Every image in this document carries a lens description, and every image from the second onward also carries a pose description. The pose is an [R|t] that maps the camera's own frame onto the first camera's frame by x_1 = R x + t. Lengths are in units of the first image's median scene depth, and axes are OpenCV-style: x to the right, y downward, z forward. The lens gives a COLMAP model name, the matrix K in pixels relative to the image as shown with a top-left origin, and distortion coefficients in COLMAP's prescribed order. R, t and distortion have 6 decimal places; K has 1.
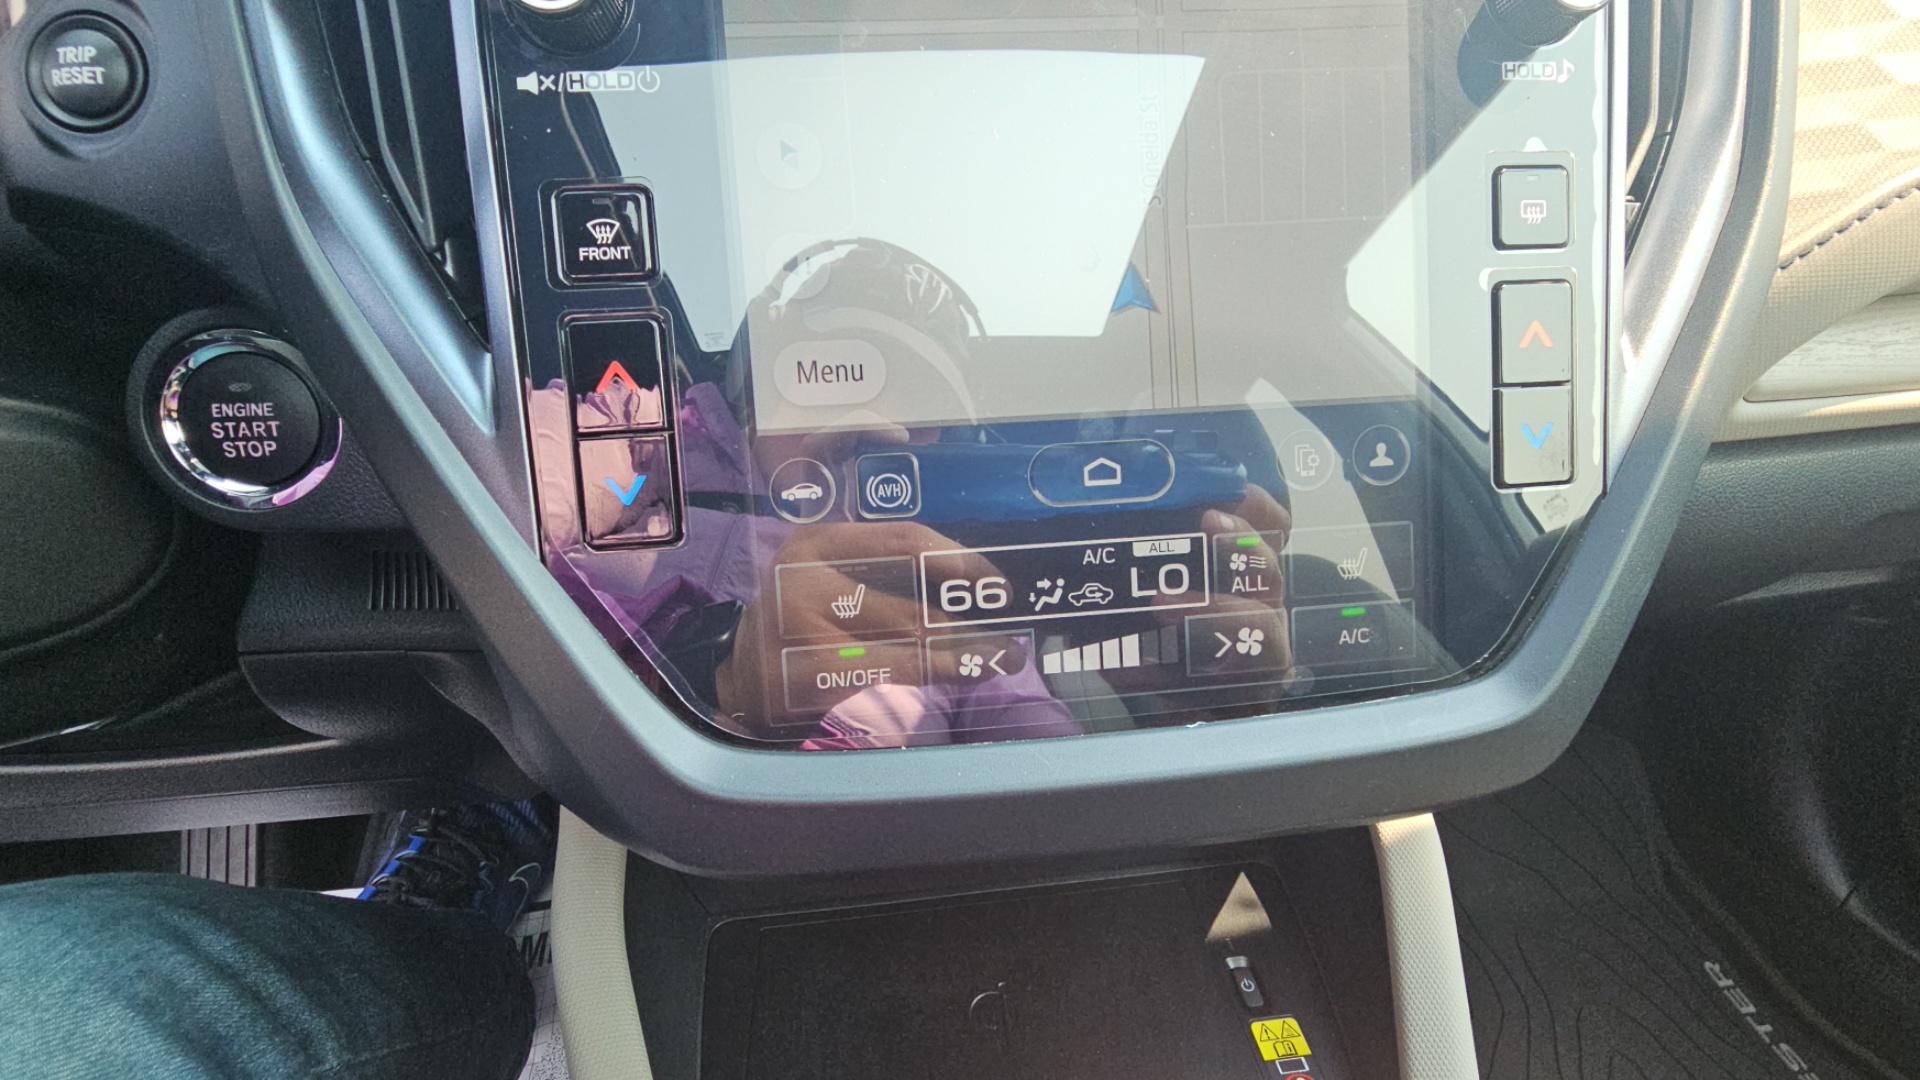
lens RADIAL K [[859.5, 0, 991.5], [0, 859.5, 547.0], [0, 0, 1]] dist [0.007212, -0.006486]
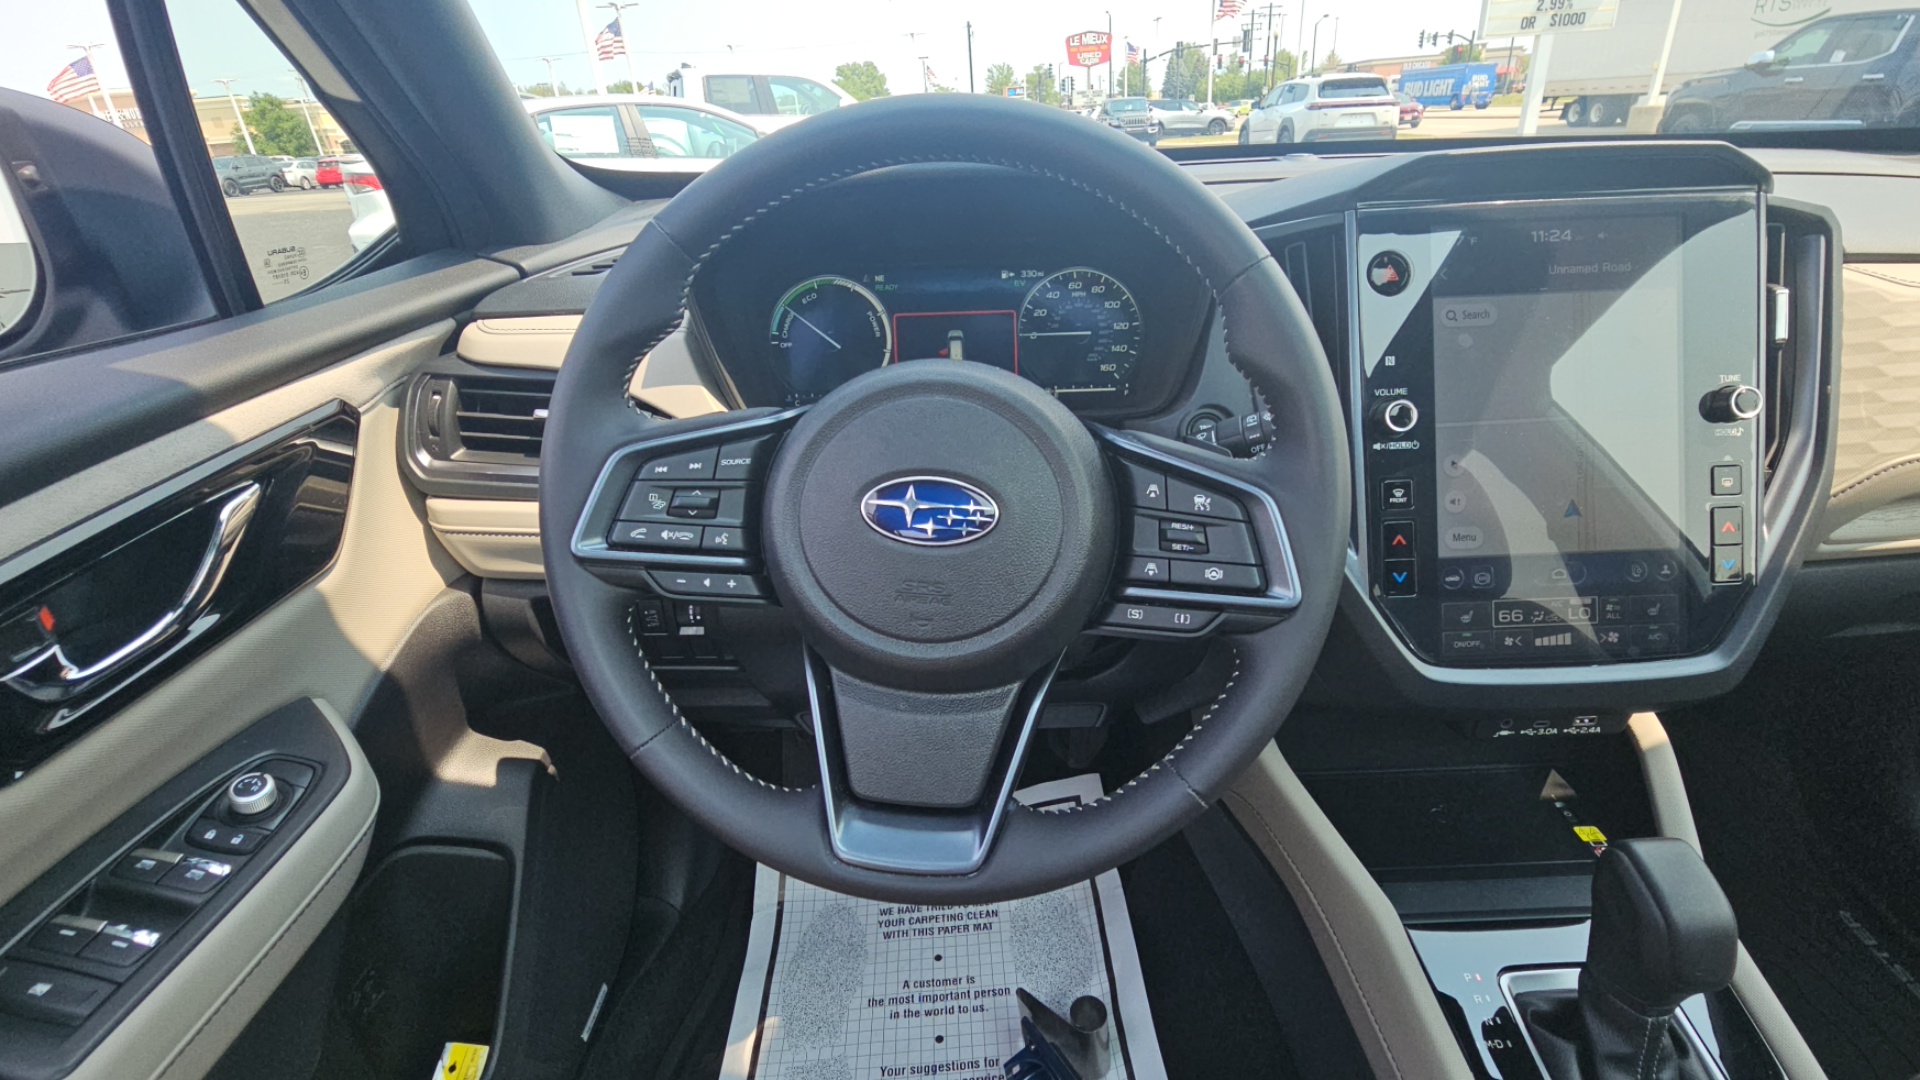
lens RADIAL K [[859.5, 0, 980.7], [0, 859.5, 547.4], [0, 0, 1]] dist [0.007212, -0.006486]
pose [[0.993016, 0.025106, -0.115280, -1.394110], [-0.030133, 0.998660, -0.042071, 0.001602], [0.114069, 0.045251, 0.992442, -1.959198]]
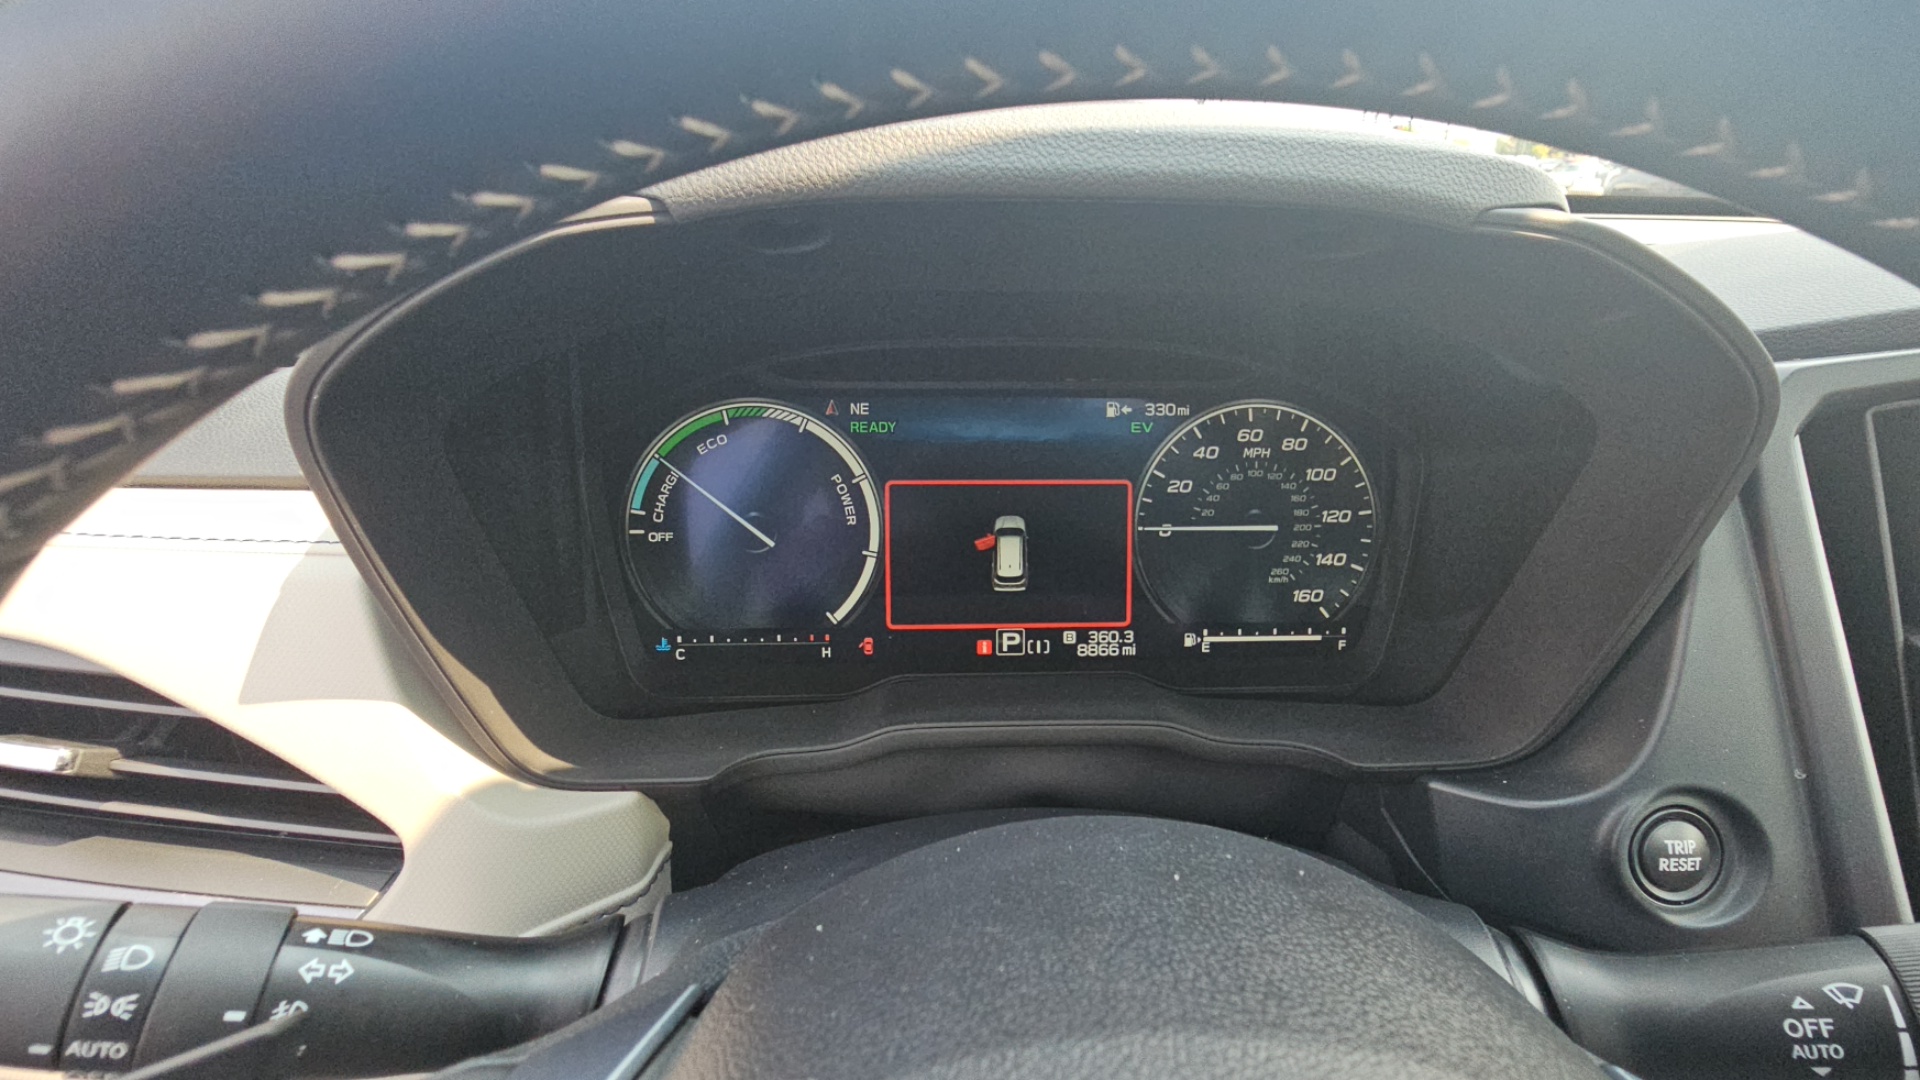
lens RADIAL K [[859.5, 0, 976.9], [0, 859.5, 546.9], [0, 0, 1]] dist [0.007212, -0.006486]
pose [[0.996974, 0.043317, -0.064550, -1.861245], [-0.049623, 0.993796, -0.099538, -0.767429], [0.059838, 0.102440, 0.992938, -0.297642]]
